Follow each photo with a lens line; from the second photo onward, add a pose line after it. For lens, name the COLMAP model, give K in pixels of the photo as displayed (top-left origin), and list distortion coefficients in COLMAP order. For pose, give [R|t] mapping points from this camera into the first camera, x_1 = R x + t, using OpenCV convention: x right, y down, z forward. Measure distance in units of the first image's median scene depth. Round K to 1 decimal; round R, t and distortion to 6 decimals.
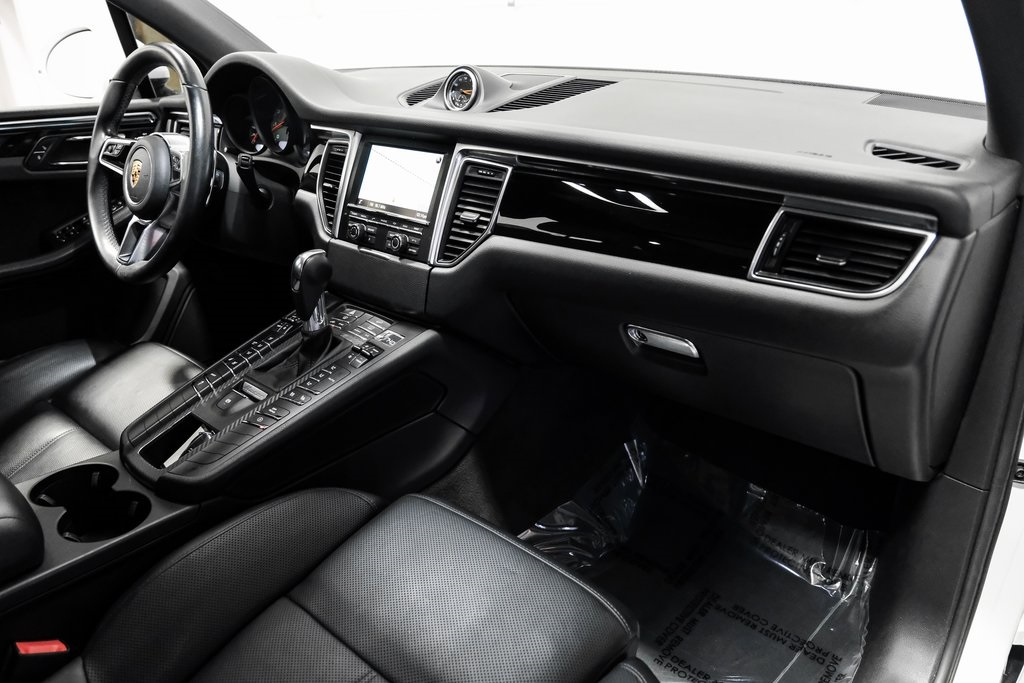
lens RADIAL K [[695.2, 0, 507.2], [0, 695.2, 352.1], [0, 0, 1]] dist [-0.028714, 0.009745]
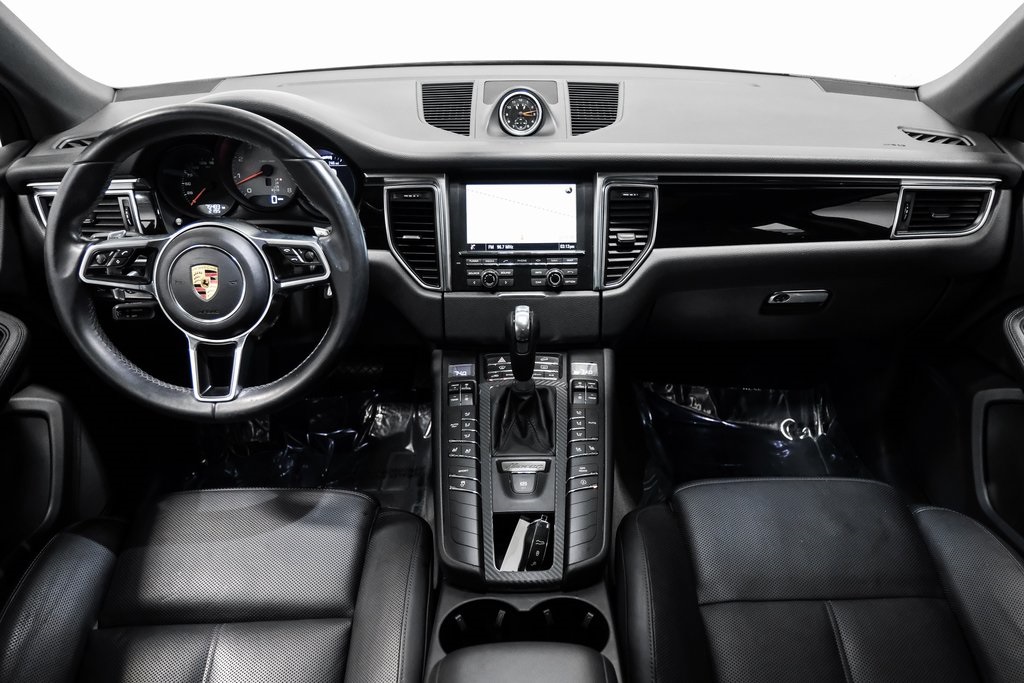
lens RADIAL K [[760.8, 0, 543.5], [0, 760.8, 380.1], [0, 0, 1]] dist [-0.035676, -0.002417]
pose [[0.740615, -0.345078, 0.576551, -0.762471], [0.276821, 0.938549, 0.206147, -0.222387], [-0.612258, 0.006926, 0.790628, 0.116927]]
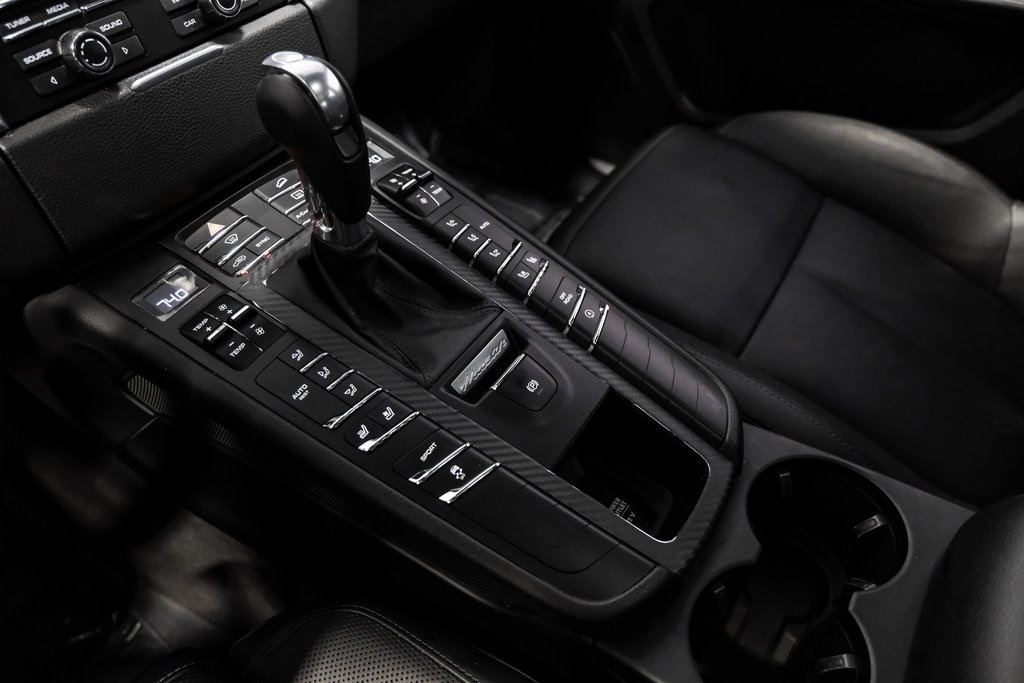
lens RADIAL K [[695.2, 0, 507.2], [0, 695.2, 352.1], [0, 0, 1]] dist [-0.028714, 0.009745]
pose [[-0.134456, -0.717410, 0.683553, -0.572217], [0.422739, 0.582366, 0.694365, -0.224556], [-0.896222, 0.382326, 0.224974, 0.727319]]
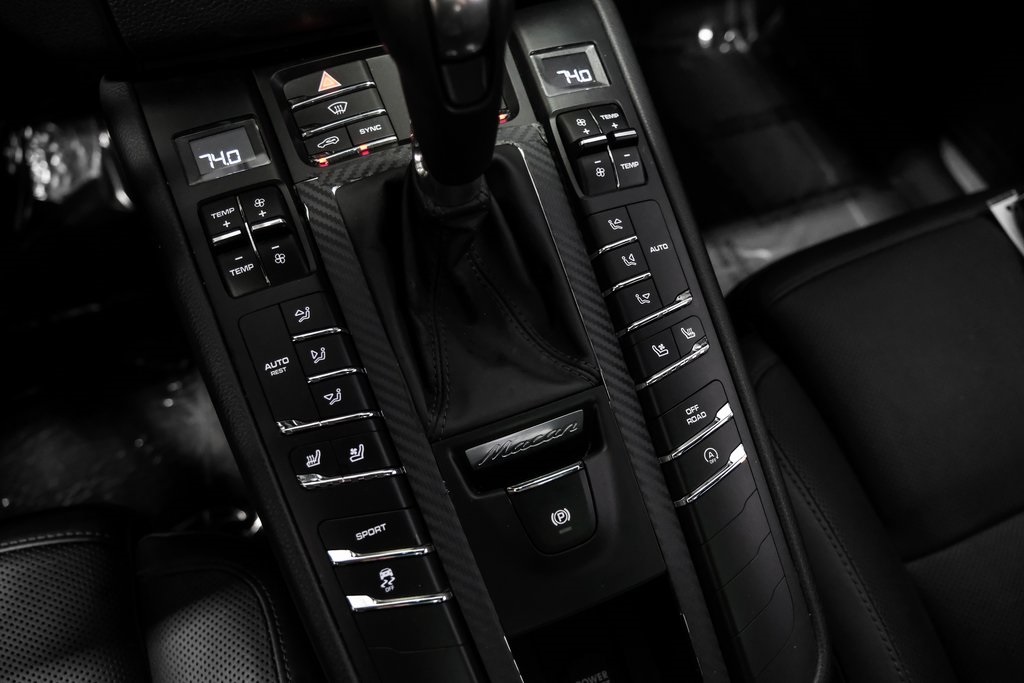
lens RADIAL K [[695.2, 0, 507.2], [0, 695.2, 352.1], [0, 0, 1]] dist [-0.028714, 0.009745]
pose [[0.456781, -0.766862, 0.450859, -0.406862], [0.309971, 0.612267, 0.727356, -0.180073], [-0.833828, -0.192490, 0.517377, 0.699930]]
